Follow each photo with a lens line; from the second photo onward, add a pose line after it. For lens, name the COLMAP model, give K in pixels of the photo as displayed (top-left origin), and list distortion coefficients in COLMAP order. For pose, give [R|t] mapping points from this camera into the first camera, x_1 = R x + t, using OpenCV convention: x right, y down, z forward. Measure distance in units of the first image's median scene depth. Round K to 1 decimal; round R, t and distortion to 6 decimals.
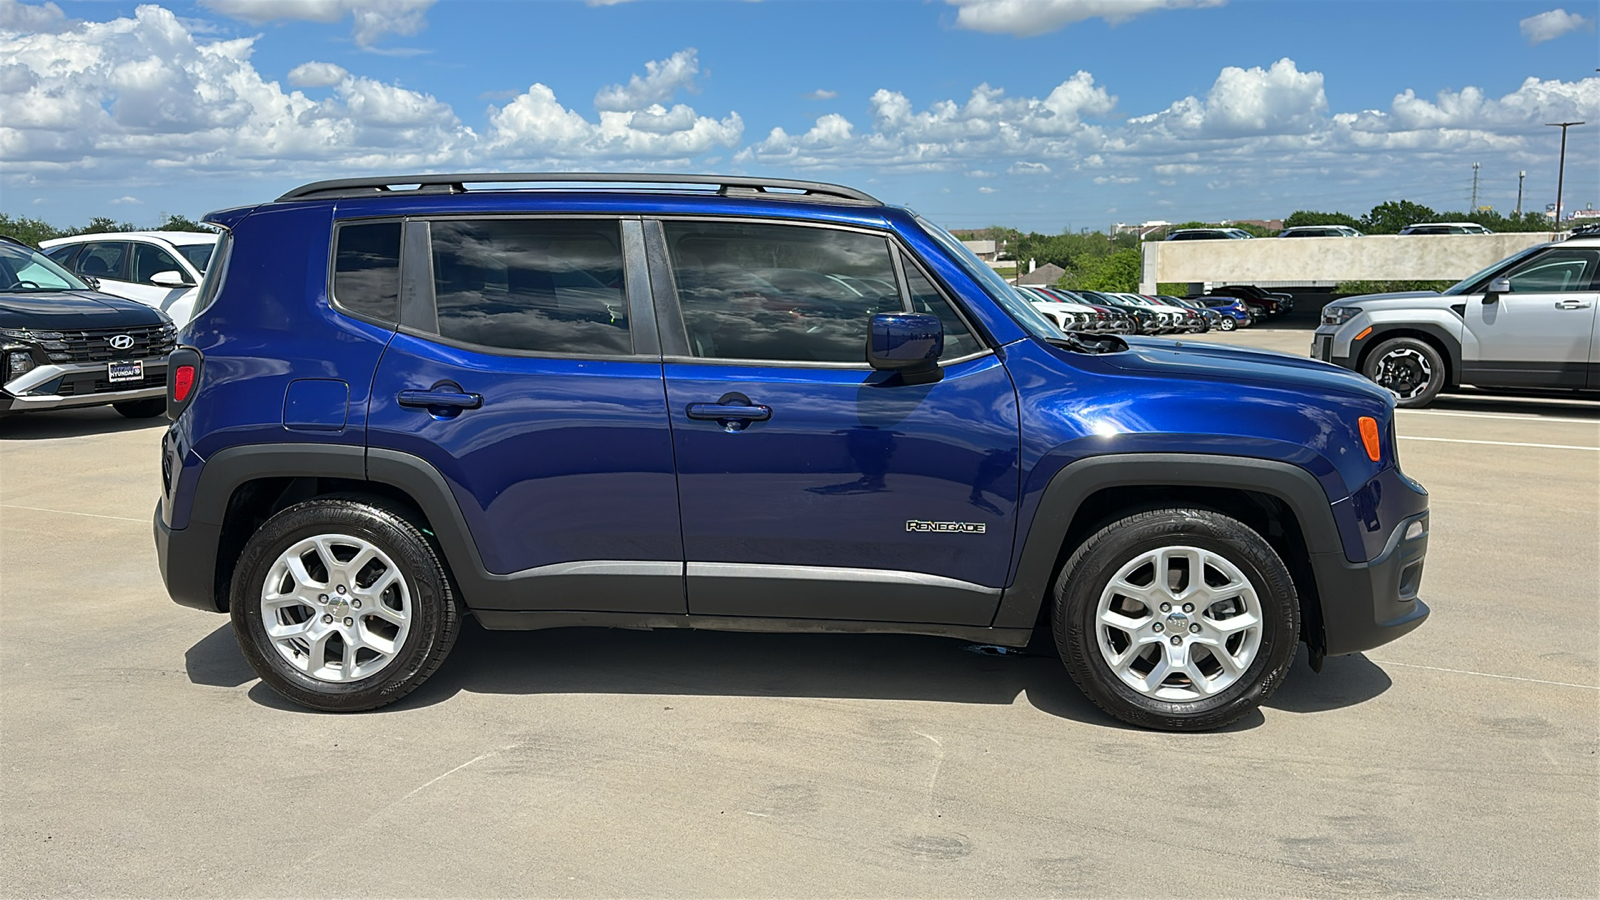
lens RADIAL K [[1472.4, 0, 800.0], [0, 1472.4, 450.0], [0, 0, 1]] dist [-0.004371, 0.003797]
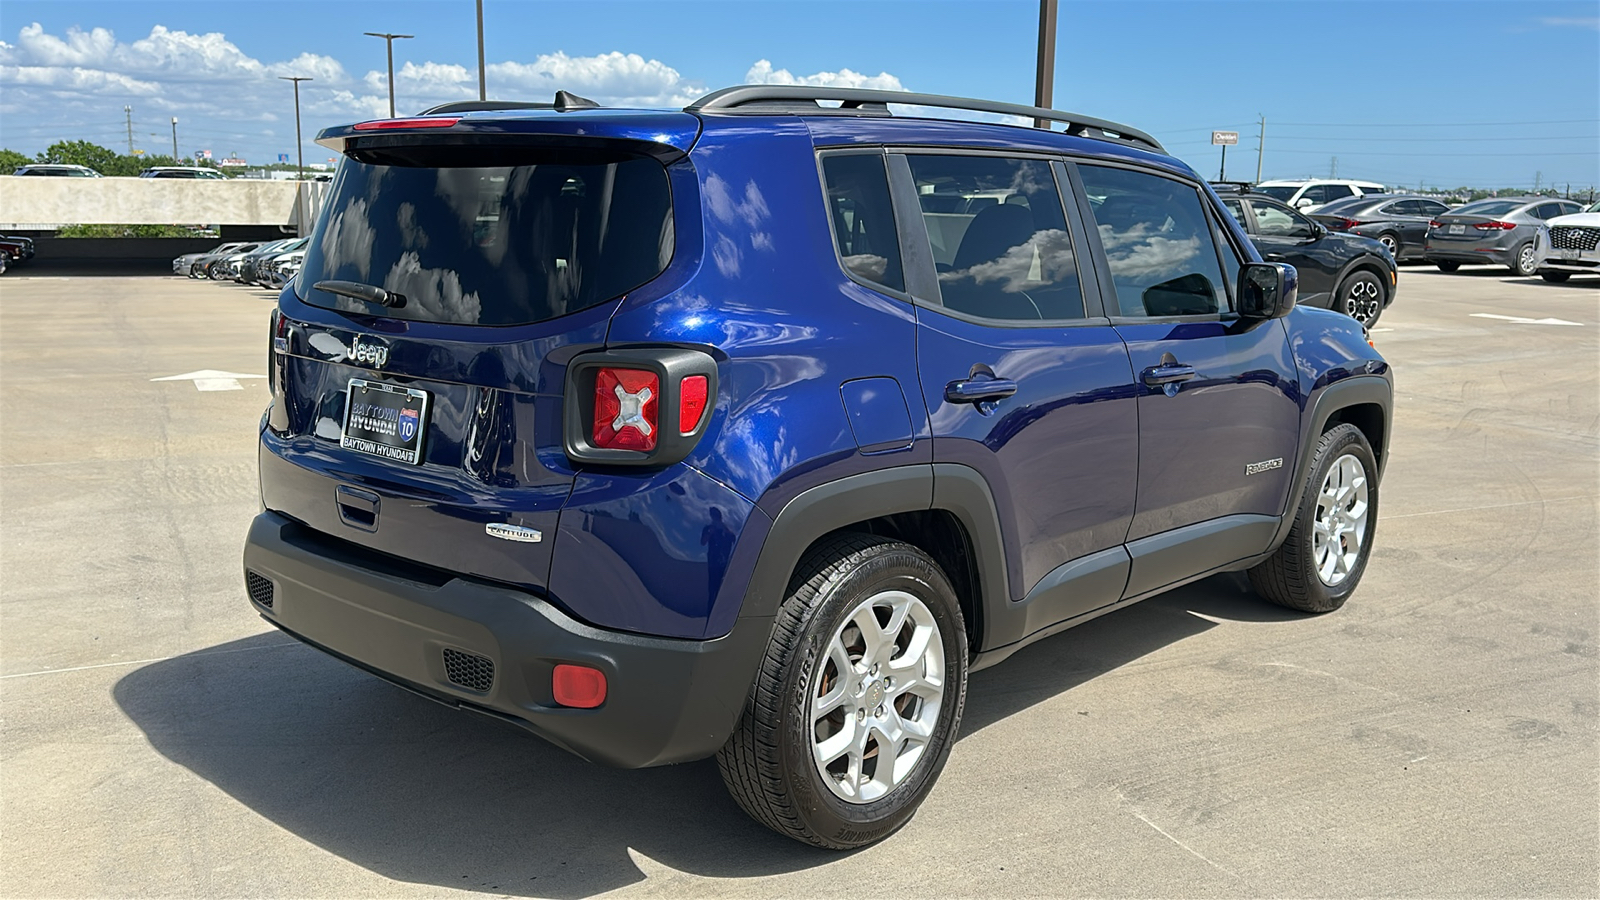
lens RADIAL K [[1426.2, 0, 800.0], [0, 1426.2, 450.0], [0, 0, 1]] dist [-0.001000, 0.001813]
pose [[0.573659, -0.119621, 0.810312, -0.085742], [0.085021, 0.992631, 0.086344, -0.007024], [-0.814670, 0.019362, 0.579602, 0.062686]]
